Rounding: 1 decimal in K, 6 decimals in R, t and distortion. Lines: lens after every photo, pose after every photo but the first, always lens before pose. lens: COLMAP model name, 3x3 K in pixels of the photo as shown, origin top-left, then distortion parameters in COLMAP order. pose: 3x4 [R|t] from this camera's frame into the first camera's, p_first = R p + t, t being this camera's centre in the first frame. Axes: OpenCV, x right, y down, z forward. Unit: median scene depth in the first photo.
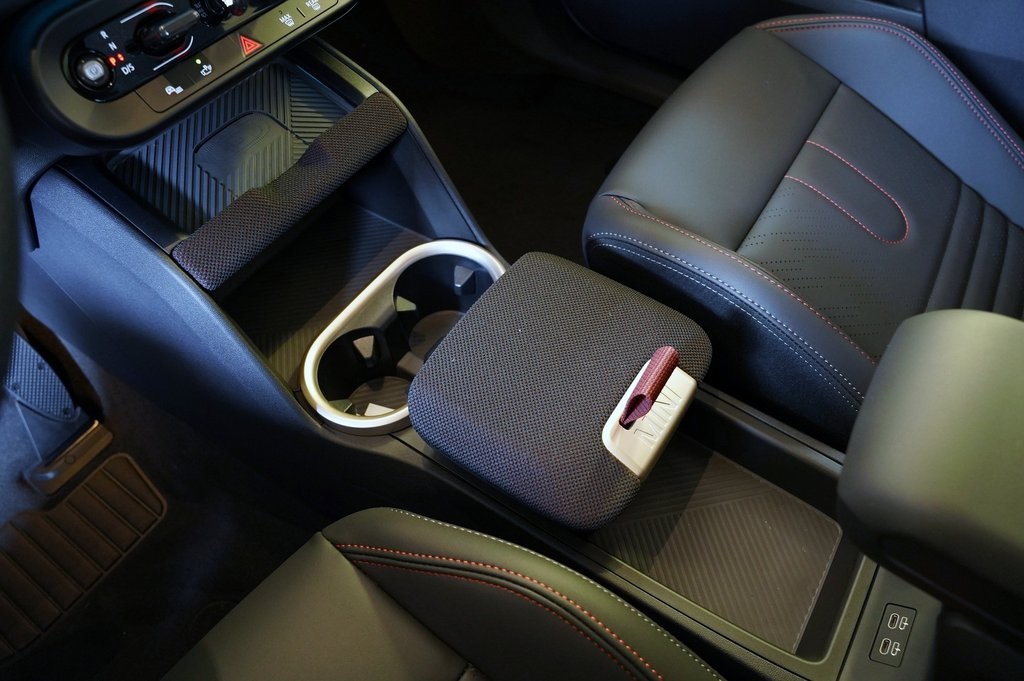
lens RADIAL K [[705.0, 0, 512.0], [0, 705.0, 340.5], [0, 0, 1]] dist [-0.130674, 0.090077]
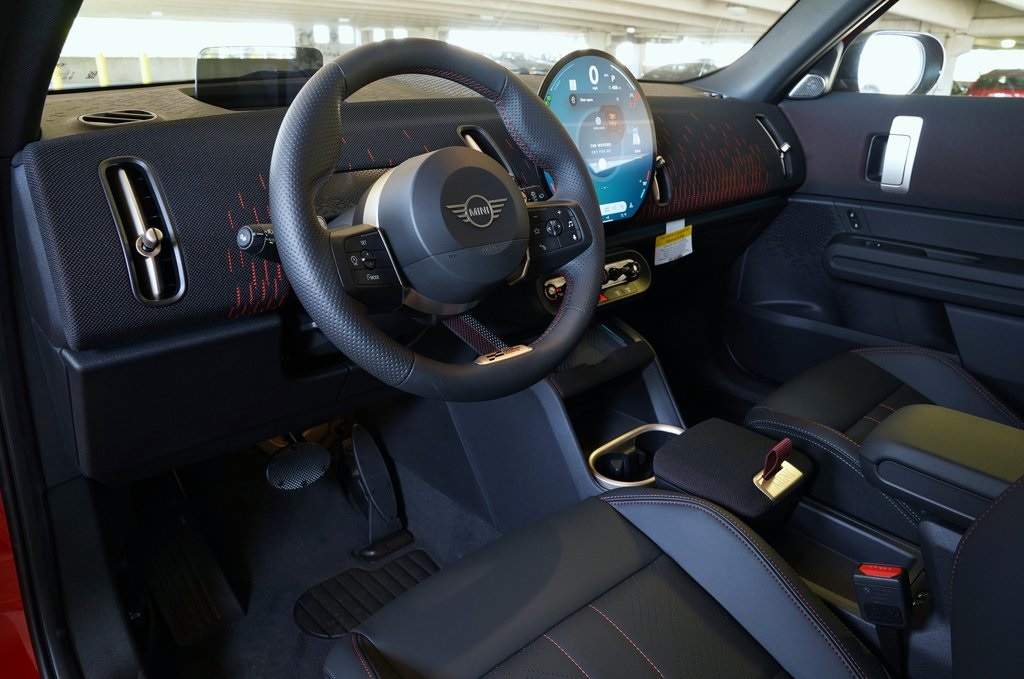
lens RADIAL K [[705.5, 0, 512.0], [0, 705.5, 339.5], [0, 0, 1]] dist [-0.092855, 0.004504]
pose [[0.970704, 0.103048, -0.217062, -0.123092], [-0.200663, 0.844576, -0.496413, 0.773052], [0.132171, 0.525426, 0.840511, -0.809849]]
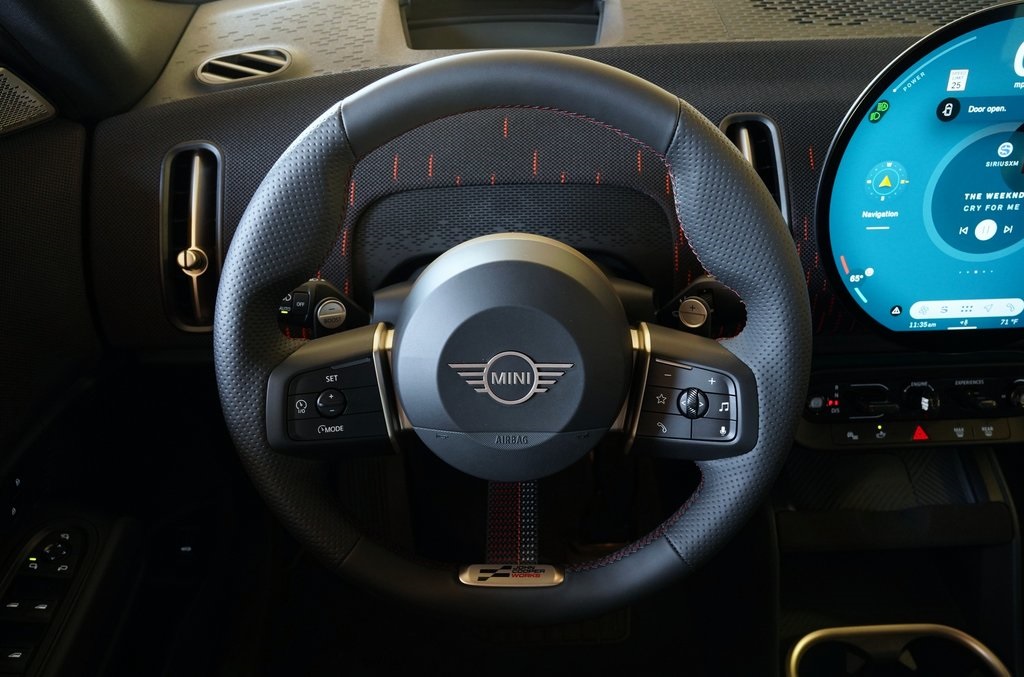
lens RADIAL K [[815.3, 0, 512.0], [0, 815.3, 338.5], [0, 0, 1]] dist [-0.088331, 0.104005]
pose [[0.570831, 0.488925, -0.659625, 0.092738], [-0.640939, 0.767461, 0.014194, -0.065327], [0.513176, 0.414676, 0.751461, -0.579354]]
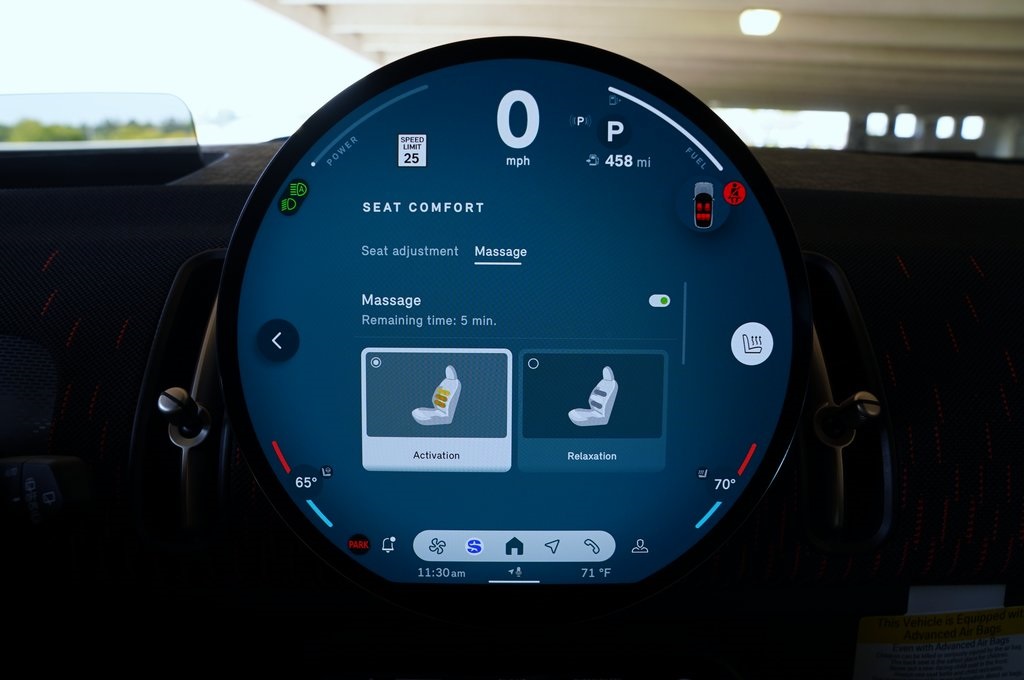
lens RADIAL K [[705.0, 0, 512.0], [0, 705.0, 340.0], [0, 0, 1]] dist [-0.130674, 0.090077]
pose [[0.557923, 0.227860, -0.797999, 0.102623], [-0.666356, 0.696149, -0.267107, -0.472010], [0.494663, 0.680776, 0.540233, 0.192356]]
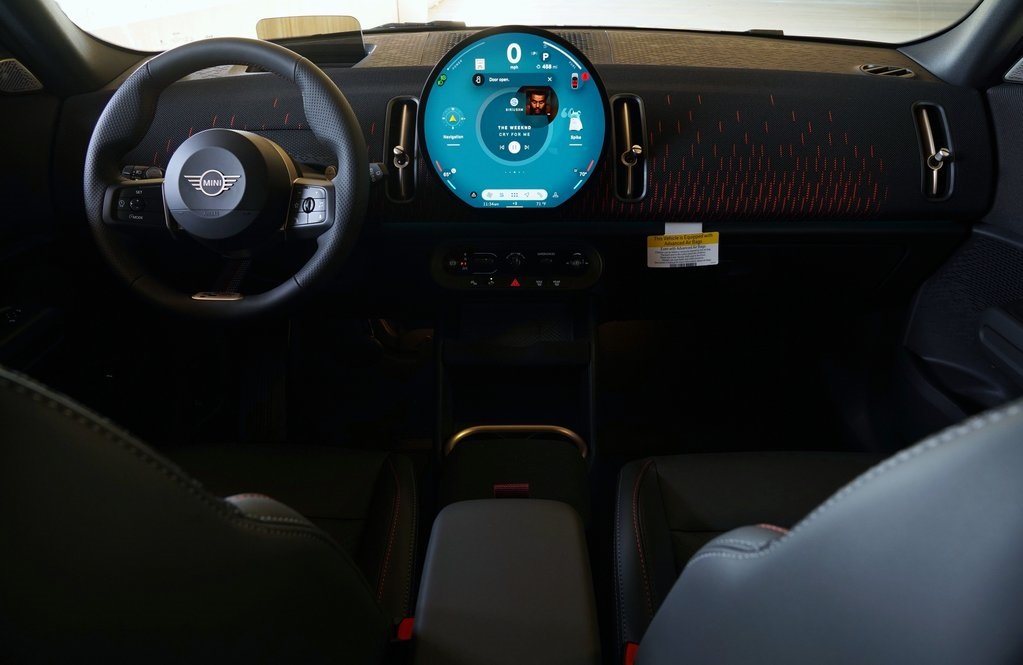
lens RADIAL K [[712.4, 0, 511.5], [0, 712.4, 332.5], [0, 0, 1]] dist [-0.135733, 0.102019]
pose [[0.533129, 0.398785, -0.746153, 1.180580], [-0.667627, 0.740020, -0.081514, -0.091586], [0.519662, 0.541609, 0.660765, -0.395034]]
